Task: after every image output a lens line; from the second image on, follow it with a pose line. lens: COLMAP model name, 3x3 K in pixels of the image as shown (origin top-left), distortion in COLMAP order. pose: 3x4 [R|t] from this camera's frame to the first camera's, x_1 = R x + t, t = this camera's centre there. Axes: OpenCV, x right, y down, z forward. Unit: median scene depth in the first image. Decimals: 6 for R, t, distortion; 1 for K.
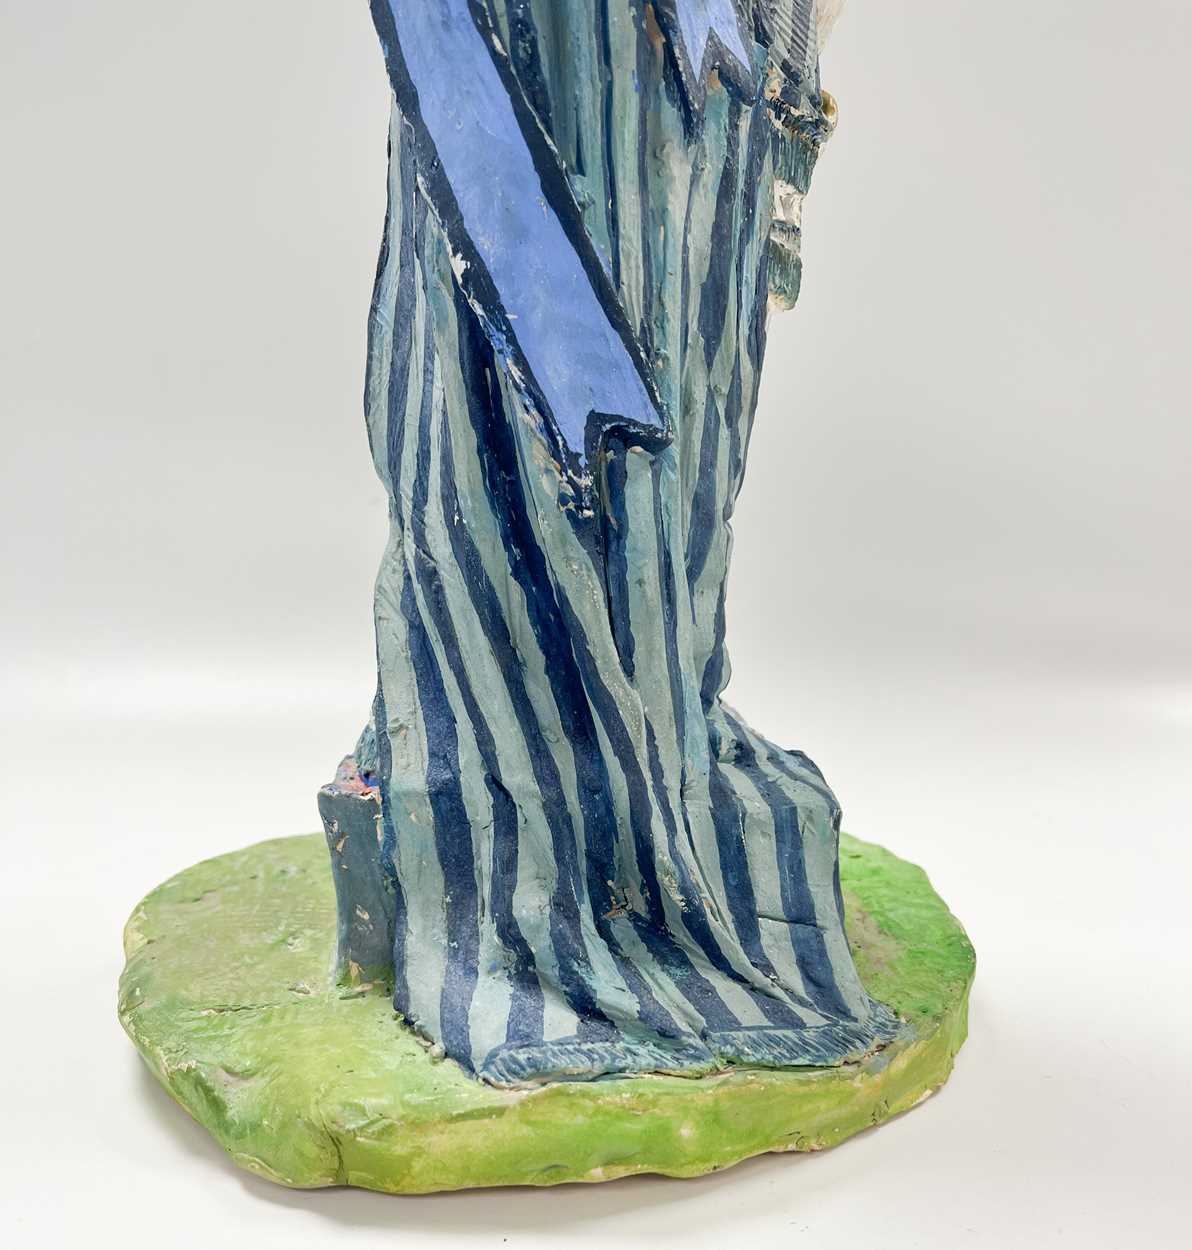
lens RADIAL K [[1148.7, 0, 599.3], [0, 1148.7, 624.8], [0, 0, 1]] dist [0.027520, 0.000000]
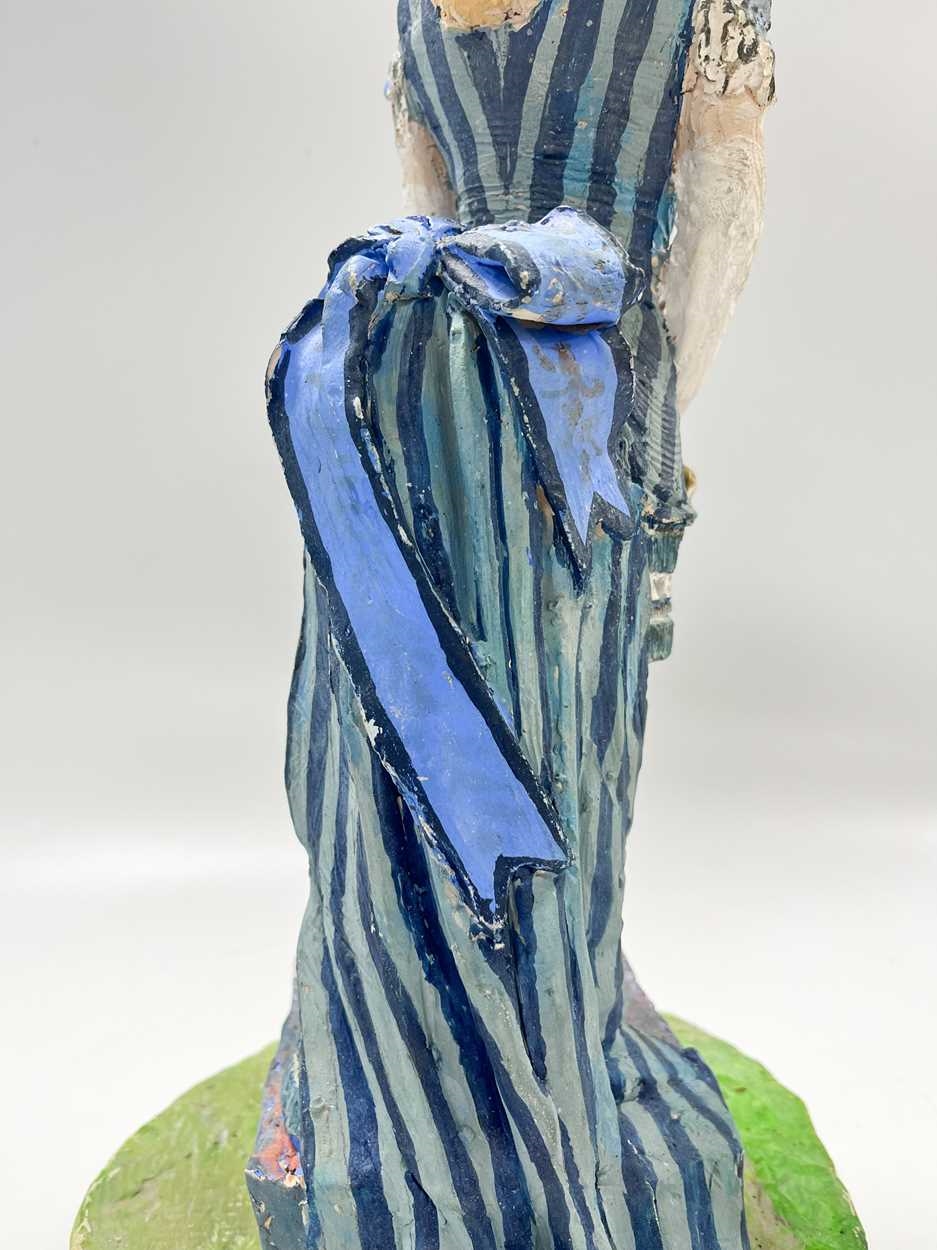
lens RADIAL K [[941.7, 0, 465.1], [0, 941.7, 621.8], [0, 0, 1]] dist [0.062490, -0.075704]
pose [[0.999318, -0.034715, -0.012622, -0.017474], [0.033433, 0.995334, -0.090518, -0.282023], [0.015705, 0.090034, 0.995815, 0.100456]]
